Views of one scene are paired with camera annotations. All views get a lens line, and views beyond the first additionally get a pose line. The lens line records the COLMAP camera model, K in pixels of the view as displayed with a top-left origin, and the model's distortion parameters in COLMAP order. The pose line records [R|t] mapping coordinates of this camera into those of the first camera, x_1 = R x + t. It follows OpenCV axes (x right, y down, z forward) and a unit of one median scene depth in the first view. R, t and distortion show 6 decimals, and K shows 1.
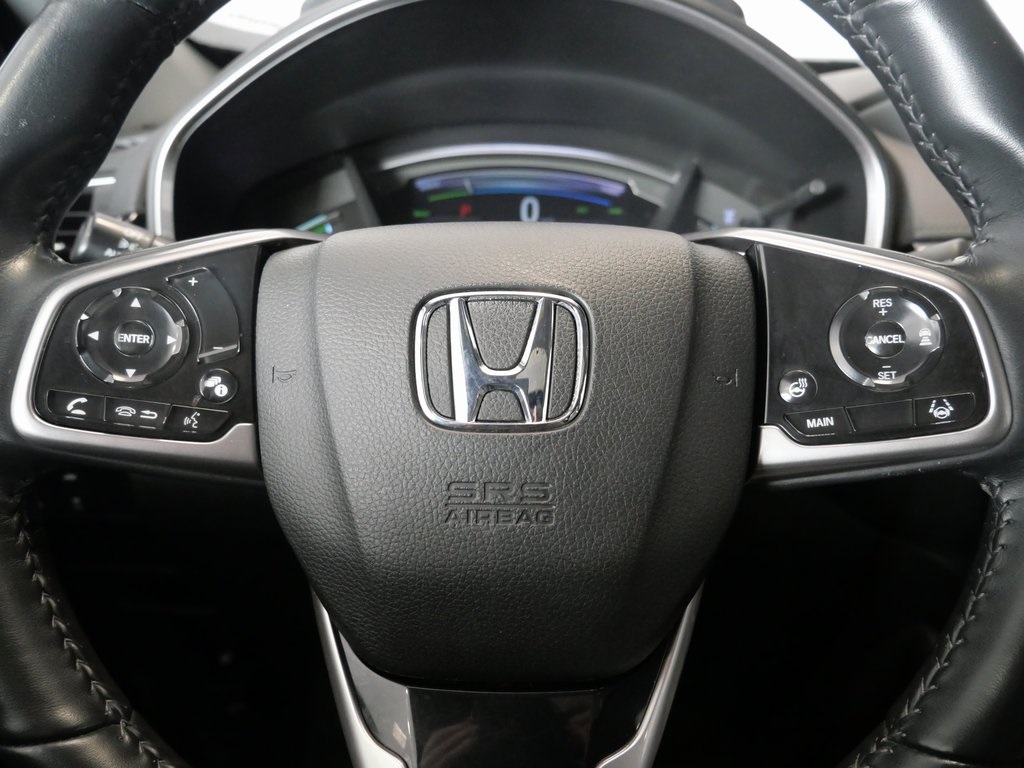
lens RADIAL K [[732.7, 0, 512.0], [0, 732.7, 384.0], [0, 0, 1]] dist [-0.046064, 0.008338]
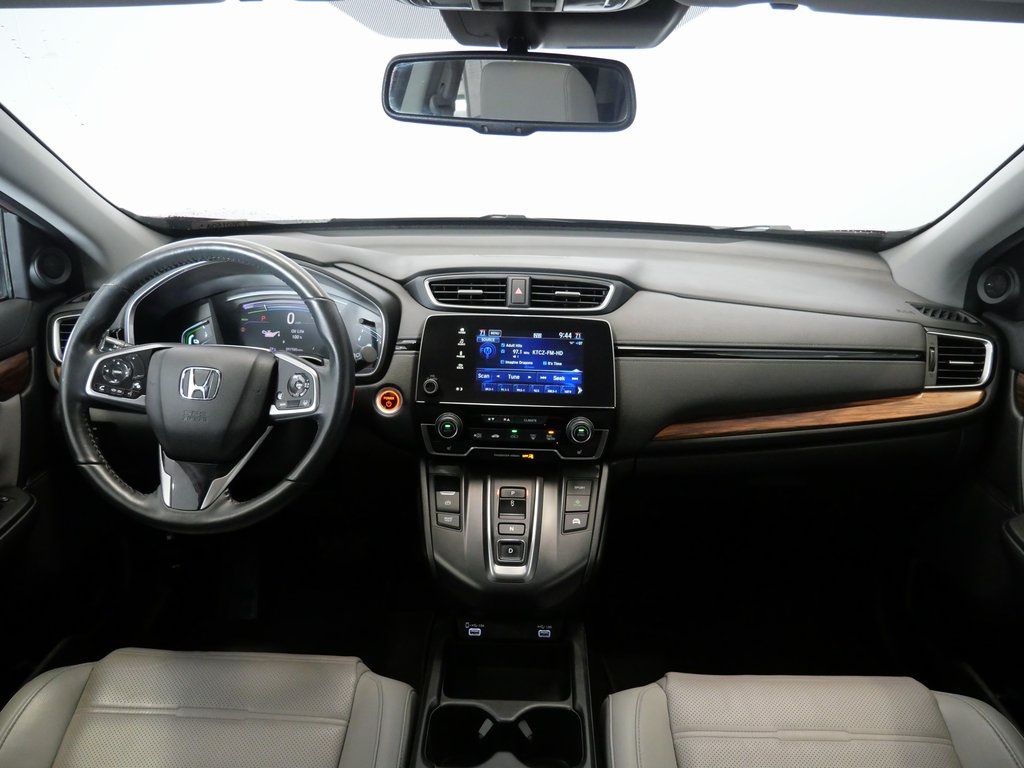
lens RADIAL K [[732.7, 0, 512.0], [0, 732.7, 384.0], [0, 0, 1]] dist [-0.046064, 0.008338]
pose [[0.997519, 0.069346, 0.012143, 1.605499], [-0.068984, 0.997222, -0.028092, -0.035488], [-0.014057, 0.027185, 0.999532, -3.014546]]
